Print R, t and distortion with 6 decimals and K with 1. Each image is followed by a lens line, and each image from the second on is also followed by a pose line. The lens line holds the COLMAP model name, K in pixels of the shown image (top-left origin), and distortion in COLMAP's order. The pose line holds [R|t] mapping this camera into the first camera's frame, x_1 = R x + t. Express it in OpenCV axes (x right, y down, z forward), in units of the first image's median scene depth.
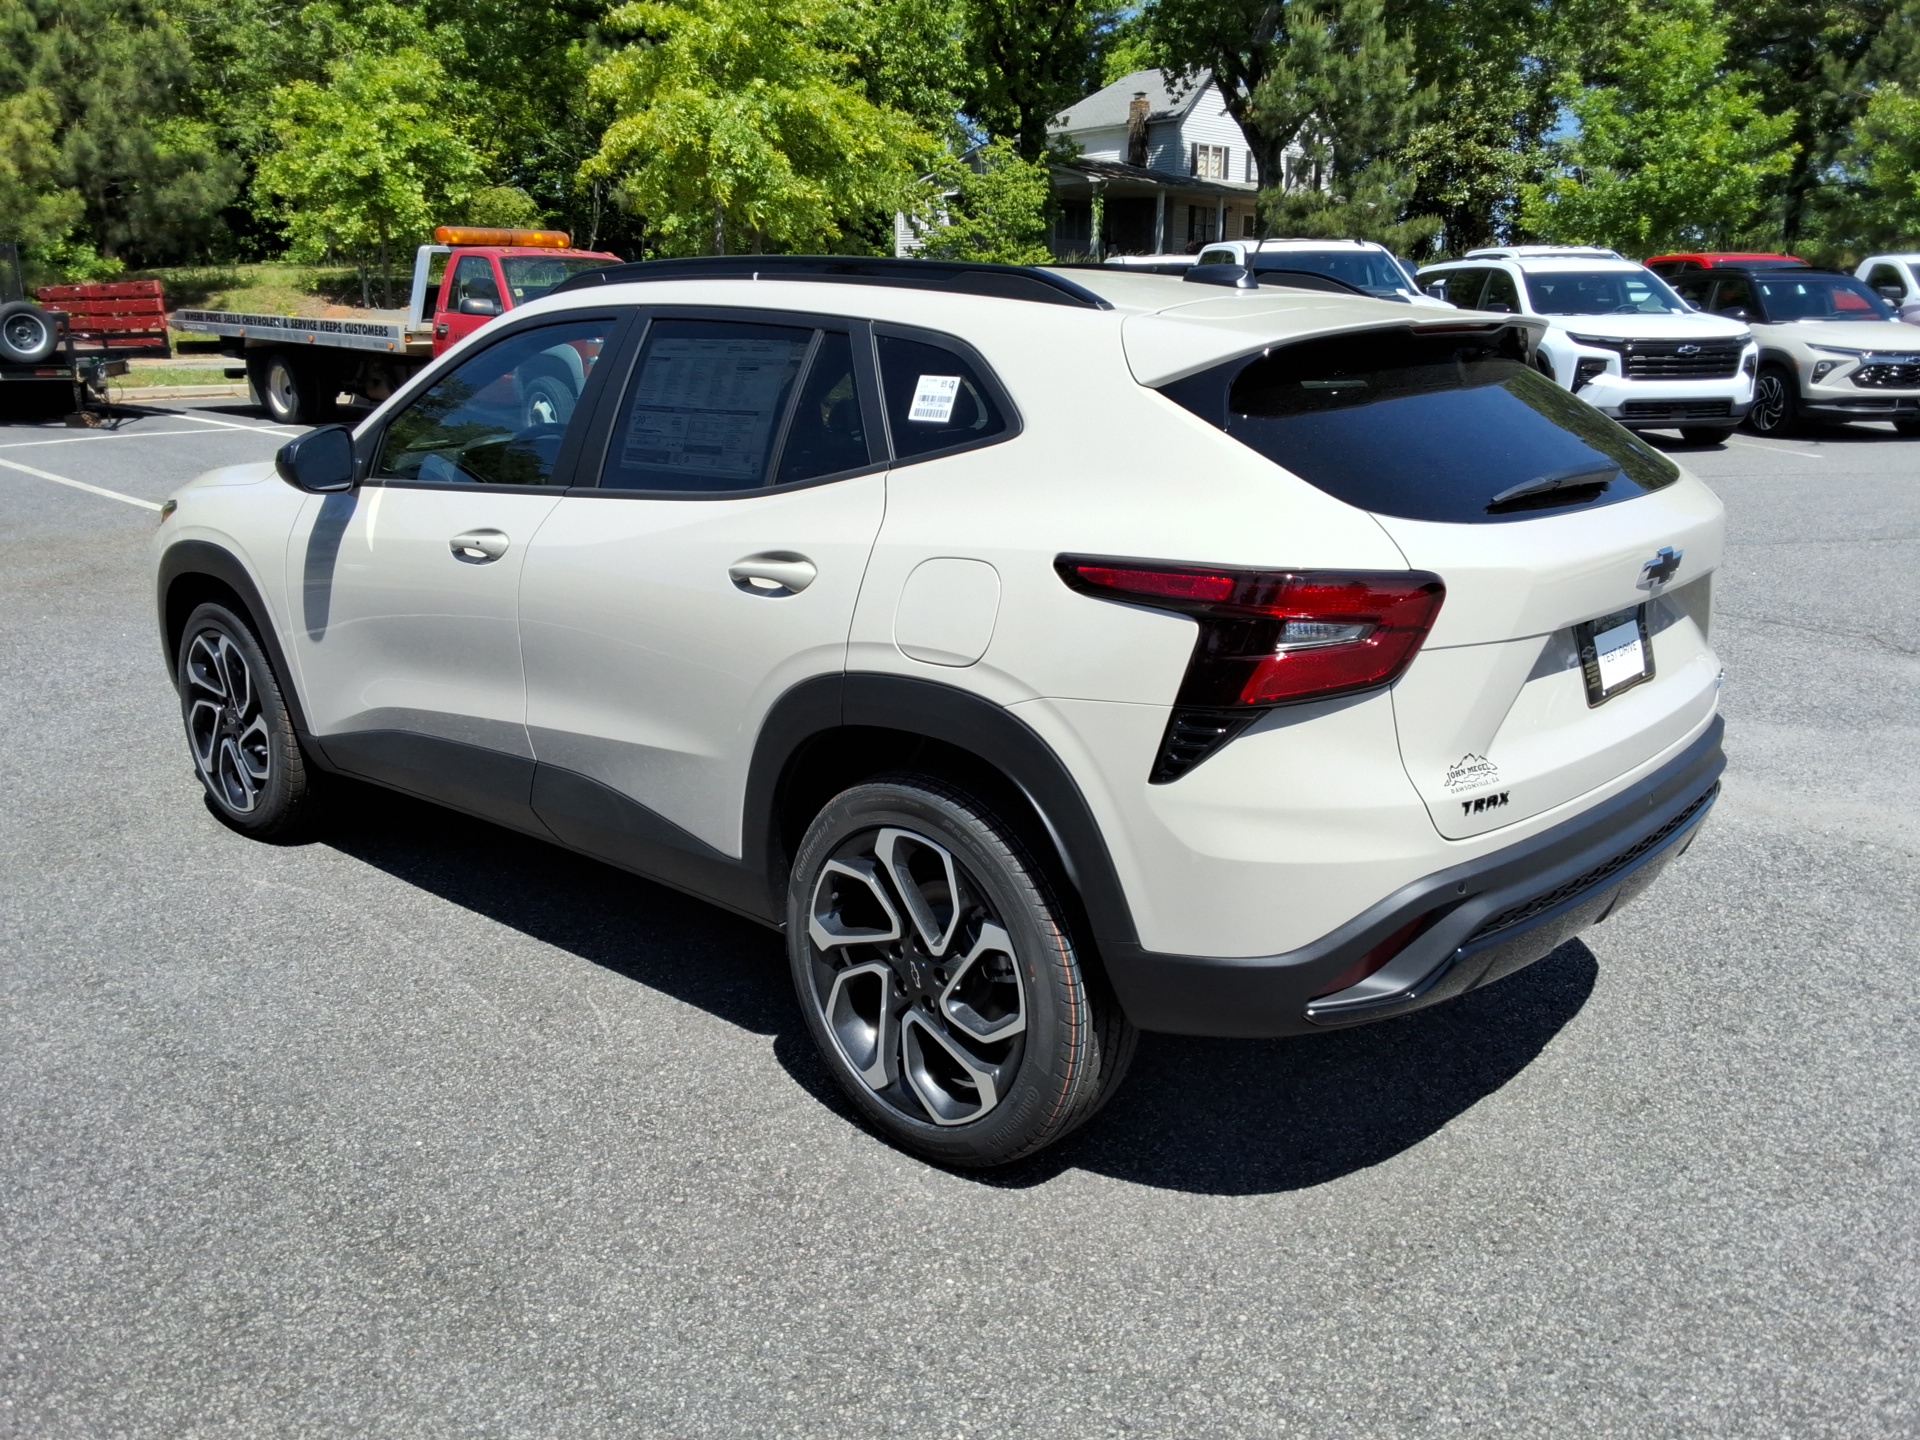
lens RADIAL K [[1547.1, 0, 974.6], [0, 1547.1, 700.5], [0, 0, 1]] dist [0.123929, -0.182702]
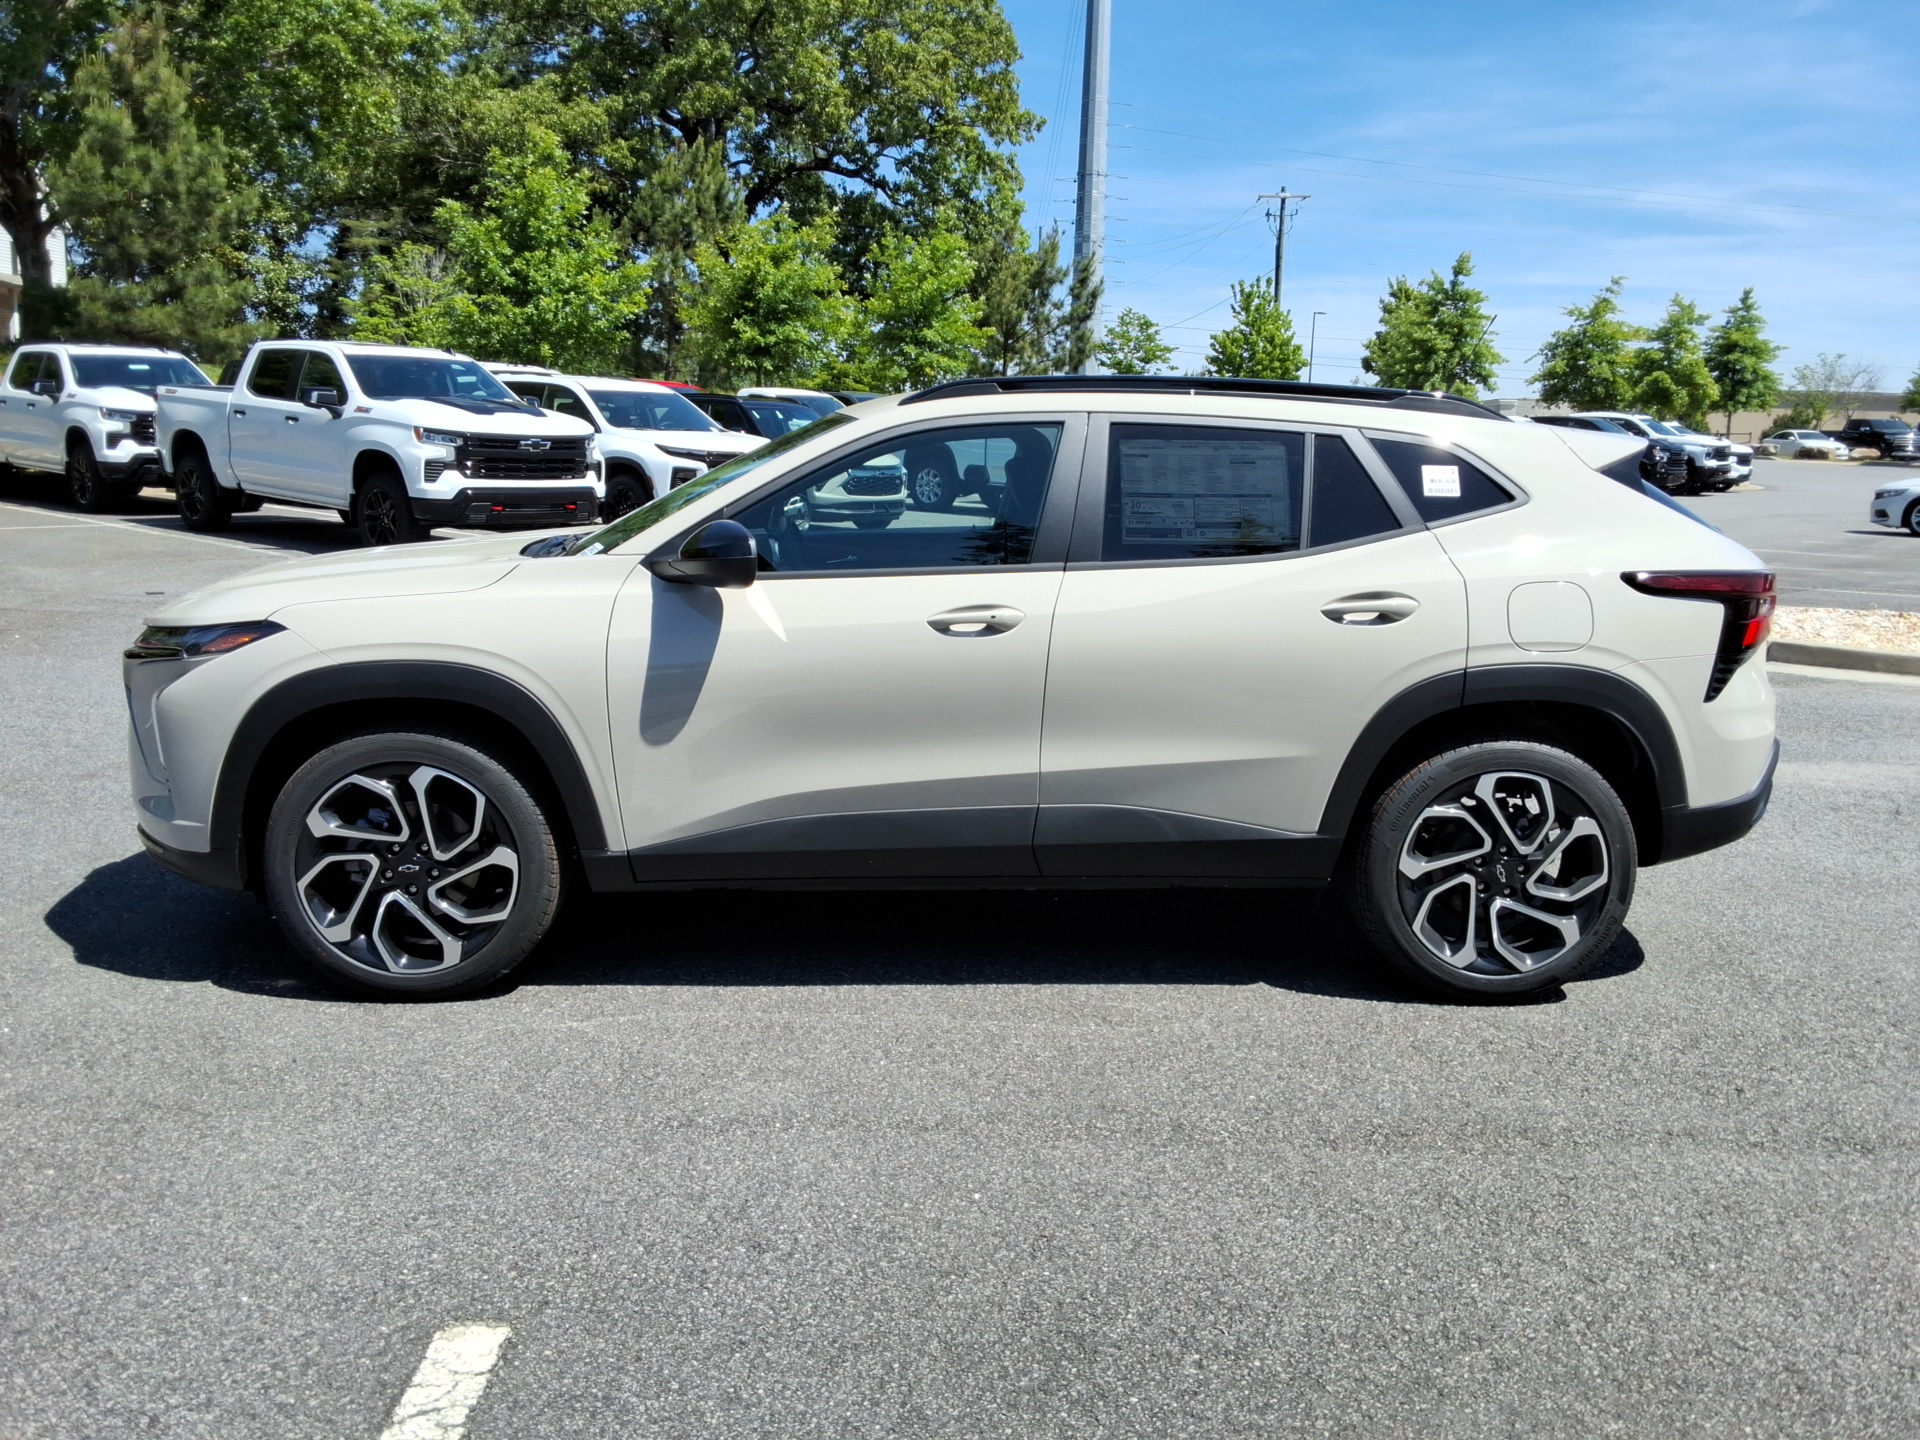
lens RADIAL K [[1547.1, 0, 974.6], [0, 1547.1, 700.5], [0, 0, 1]] dist [0.123929, -0.182702]
pose [[0.713242, -0.097700, 0.694076, -0.163745], [0.144423, 0.989474, -0.009130, -0.004825], [-0.685878, 0.106753, 0.719844, 0.031558]]
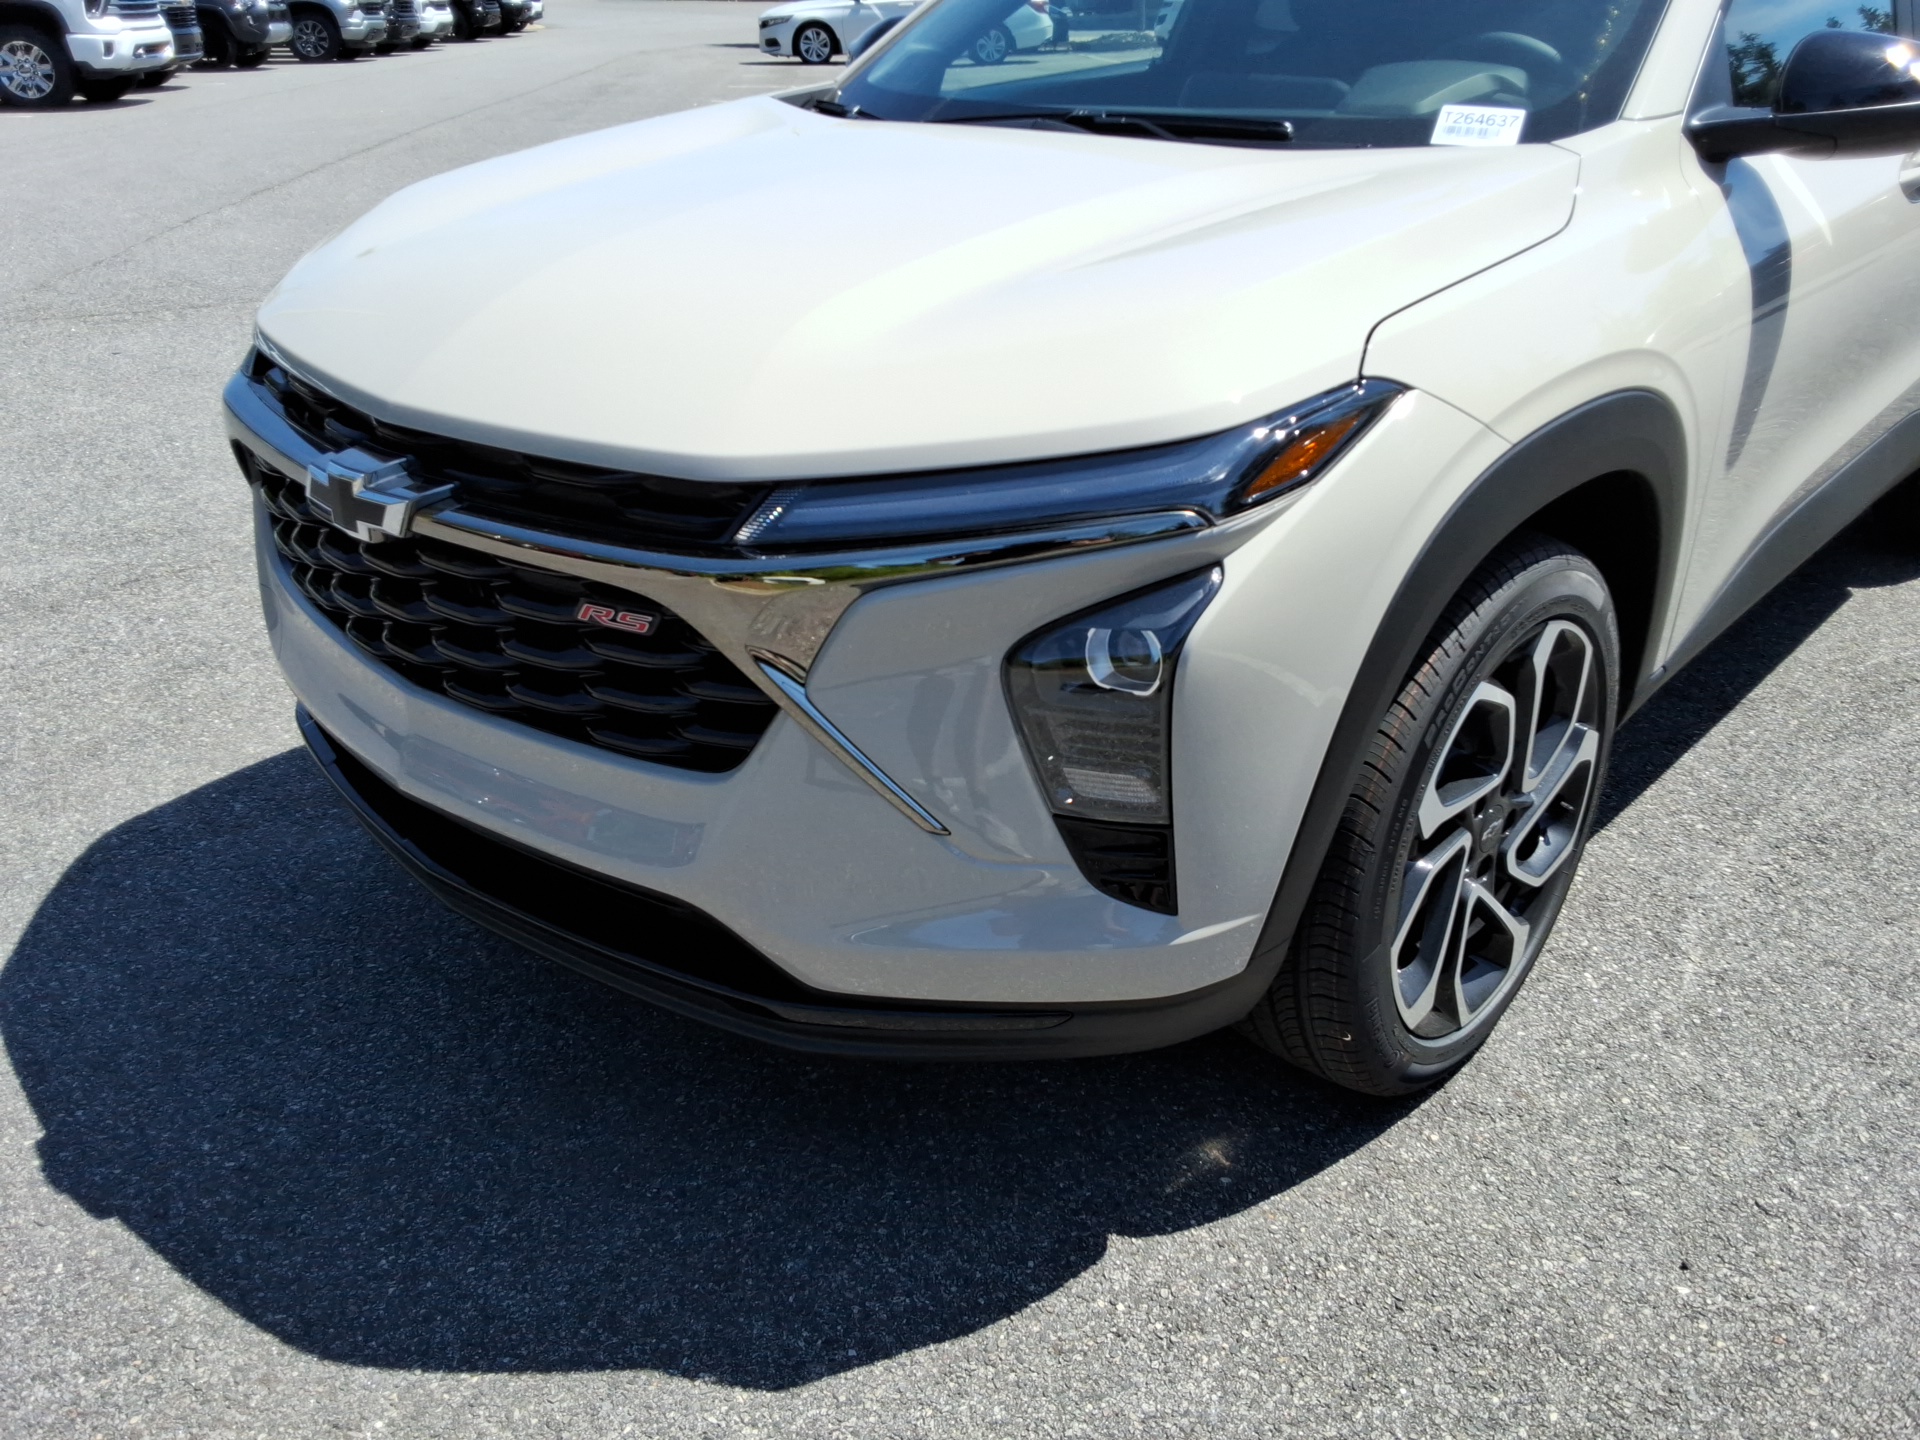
lens RADIAL K [[1568.7, 0, 960.0], [0, 1568.7, 720.0], [0, 0, 1]] dist [0.004491, 0.008001]
pose [[0.028459, -0.422751, 0.905799, -0.165370], [0.257280, 0.878734, 0.402036, -0.042622], [-0.965918, 0.221602, 0.133773, 0.209541]]
